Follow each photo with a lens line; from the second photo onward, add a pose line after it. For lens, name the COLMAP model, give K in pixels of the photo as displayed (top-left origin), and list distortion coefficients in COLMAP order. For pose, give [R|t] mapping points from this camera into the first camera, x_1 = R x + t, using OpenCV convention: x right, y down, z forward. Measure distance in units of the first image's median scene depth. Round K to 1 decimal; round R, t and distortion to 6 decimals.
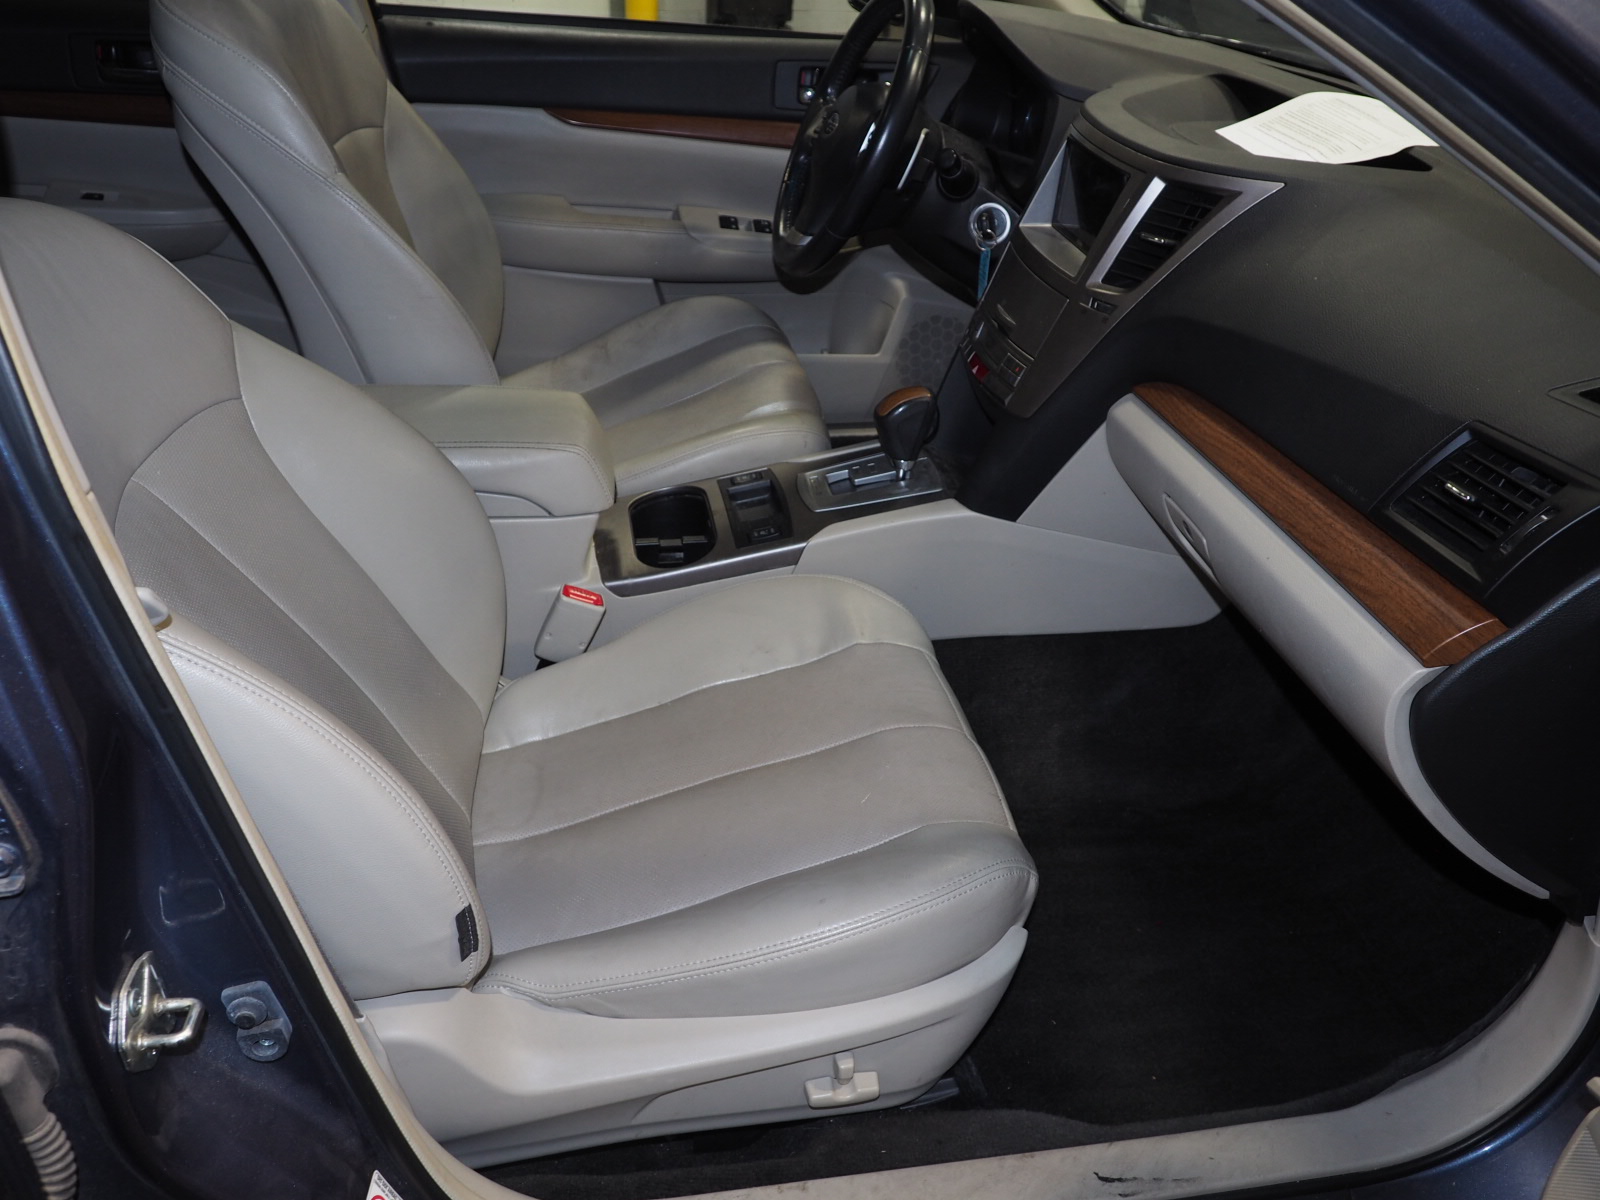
lens RADIAL K [[1349.7, 0, 800.0], [0, 1349.7, 600.0], [0, 0, 1]] dist [-0.040957, 0.020252]
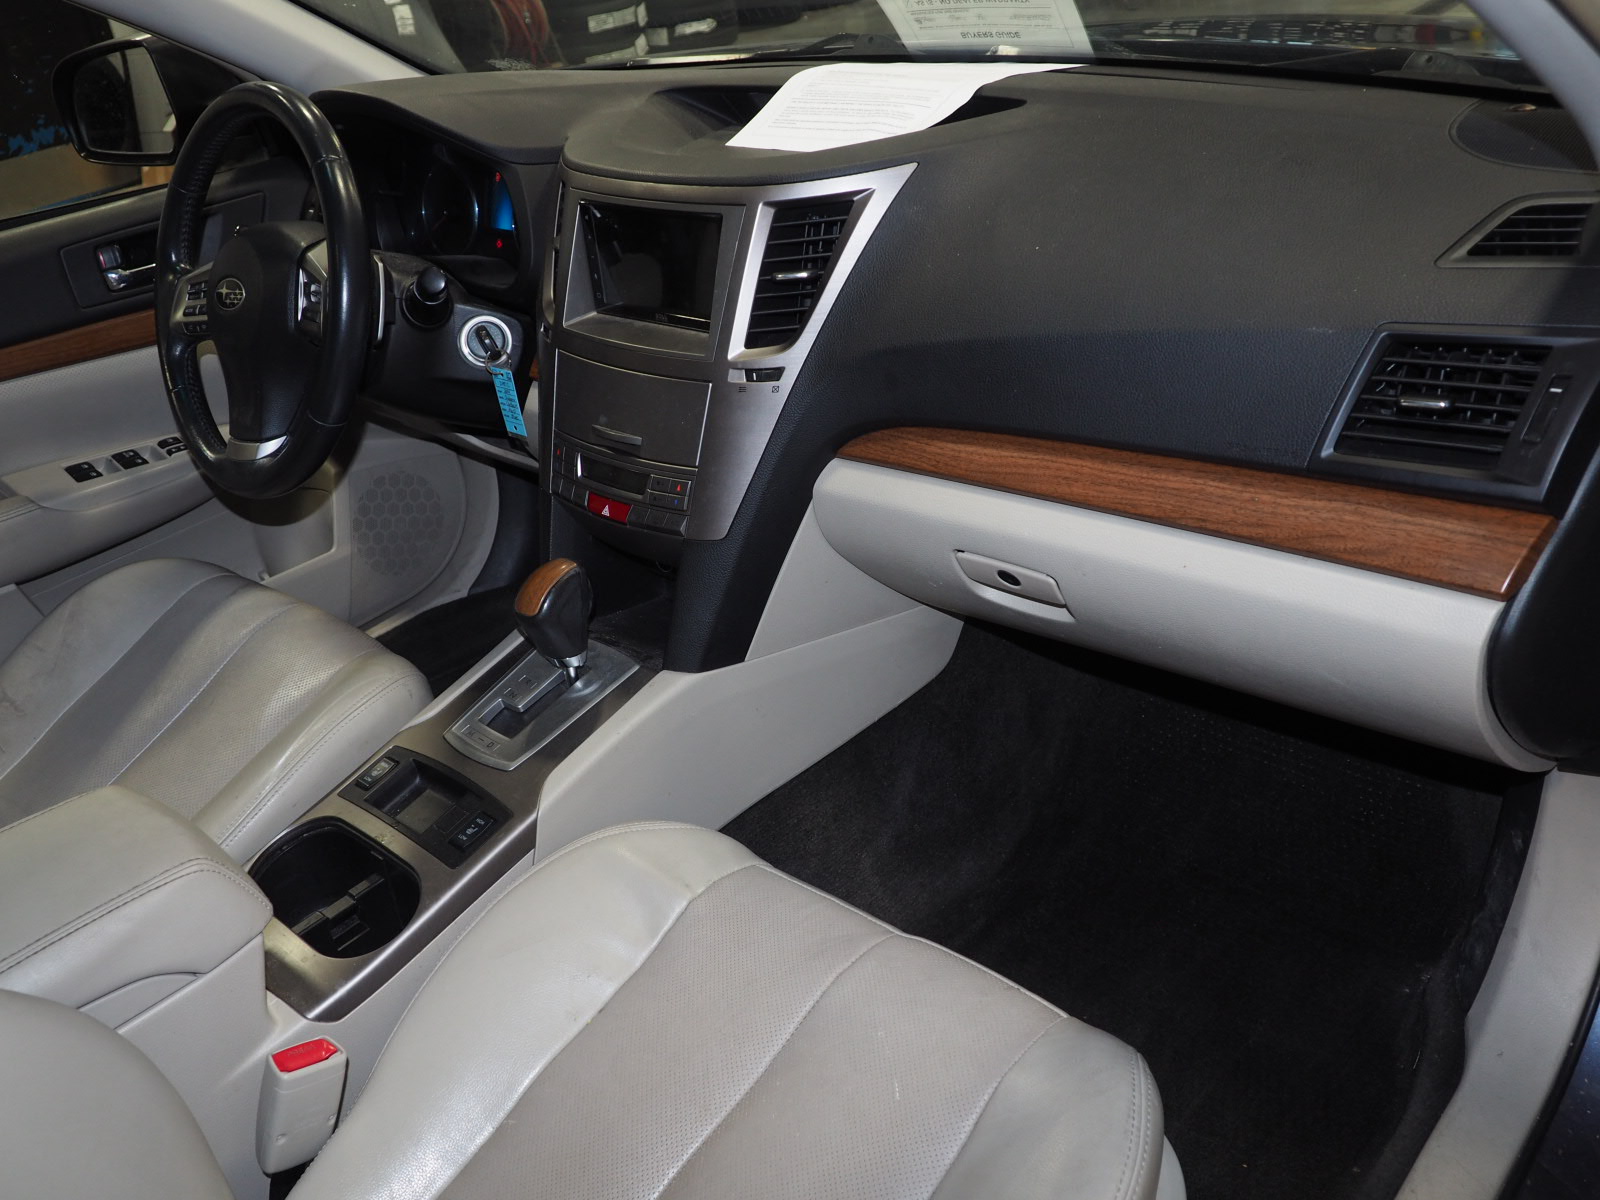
lens RADIAL K [[1349.7, 0, 800.0], [0, 1349.7, 600.0], [0, 0, 1]] dist [-0.040957, 0.020252]
pose [[0.779626, -0.426026, 0.459004, -0.169670], [0.449682, 0.890954, 0.063149, -0.127892], [-0.435855, 0.157173, 0.886187, 0.272829]]
